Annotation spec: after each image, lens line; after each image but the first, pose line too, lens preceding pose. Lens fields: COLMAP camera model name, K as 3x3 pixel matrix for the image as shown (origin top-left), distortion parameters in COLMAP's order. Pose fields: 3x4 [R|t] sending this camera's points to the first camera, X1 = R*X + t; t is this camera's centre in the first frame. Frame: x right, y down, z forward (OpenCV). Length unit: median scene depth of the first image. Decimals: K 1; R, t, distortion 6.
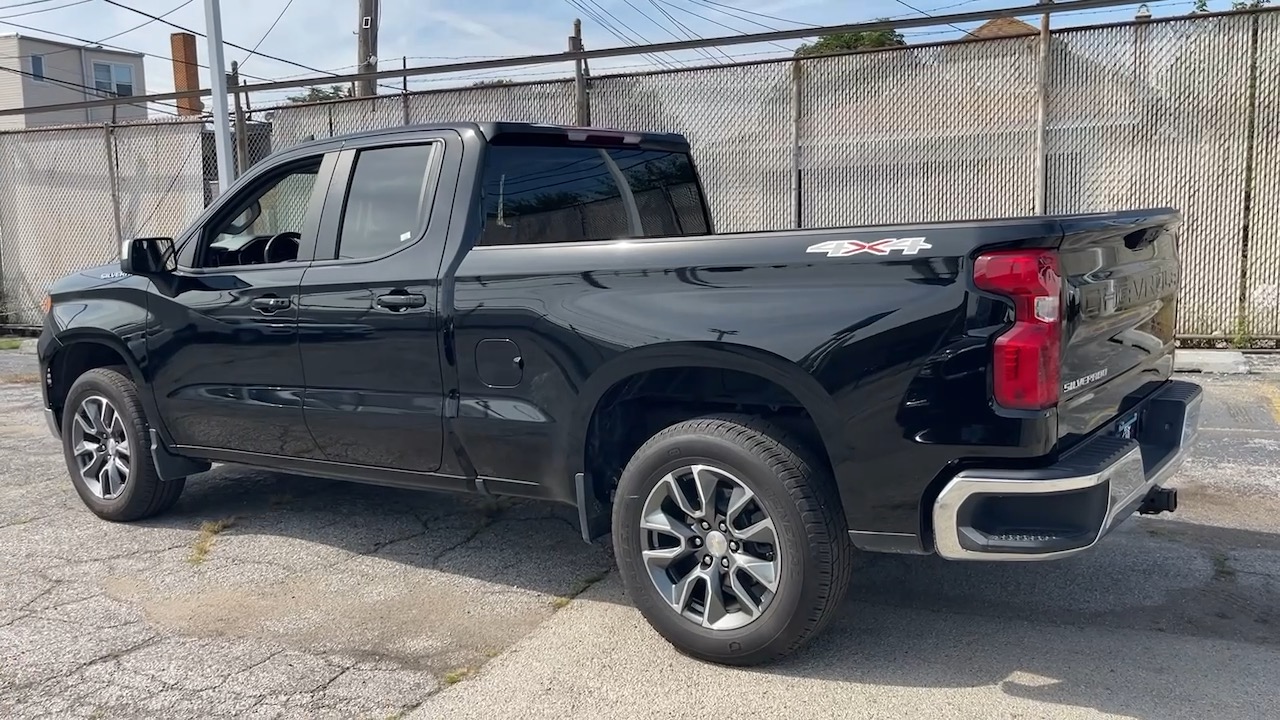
lens RADIAL K [[1110.7, 0, 640.0], [0, 1110.7, 360.0], [0, 0, 1]] dist [0.048457, -0.047715]
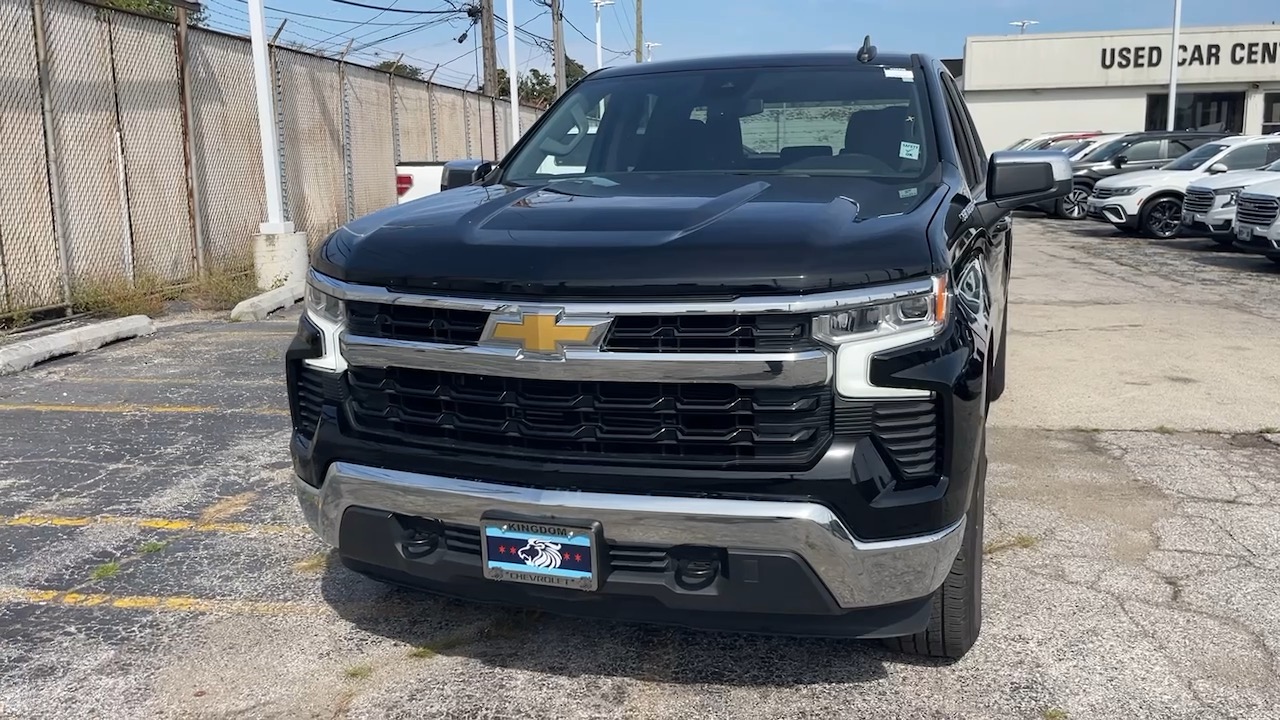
lens RADIAL K [[1111.4, 0, 642.0], [0, 1111.4, 358.8], [0, 0, 1]] dist [0.053829, -0.062220]
pose [[-0.291374, -0.124131, 0.948521, -1.148568], [0.145913, 0.974176, 0.172311, -0.147921], [-0.945416, 0.188608, -0.265737, 1.545762]]
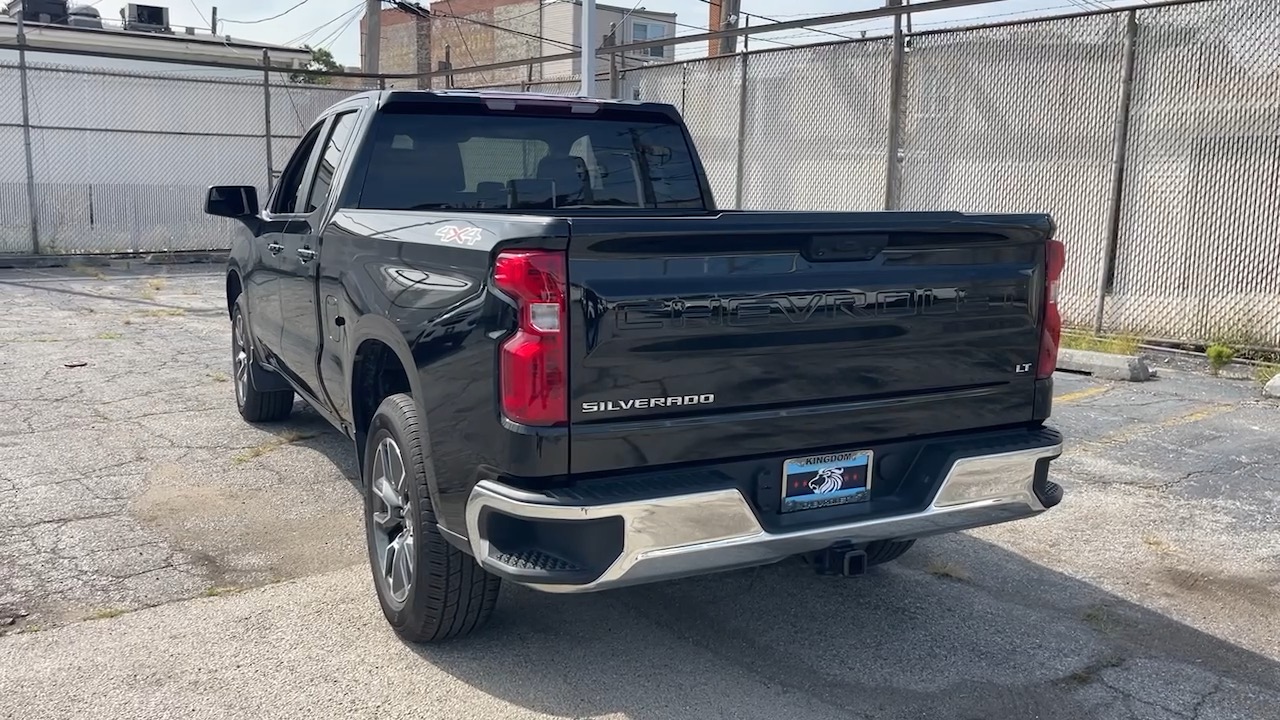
lens RADIAL K [[1110.7, 0, 640.0], [0, 1110.7, 360.0], [0, 0, 1]] dist [0.048457, -0.047715]
pose [[0.884785, 0.119271, -0.450478, 0.524280], [-0.101132, 0.992798, 0.064224, -0.047733], [0.454893, -0.011267, 0.890475, 0.147133]]
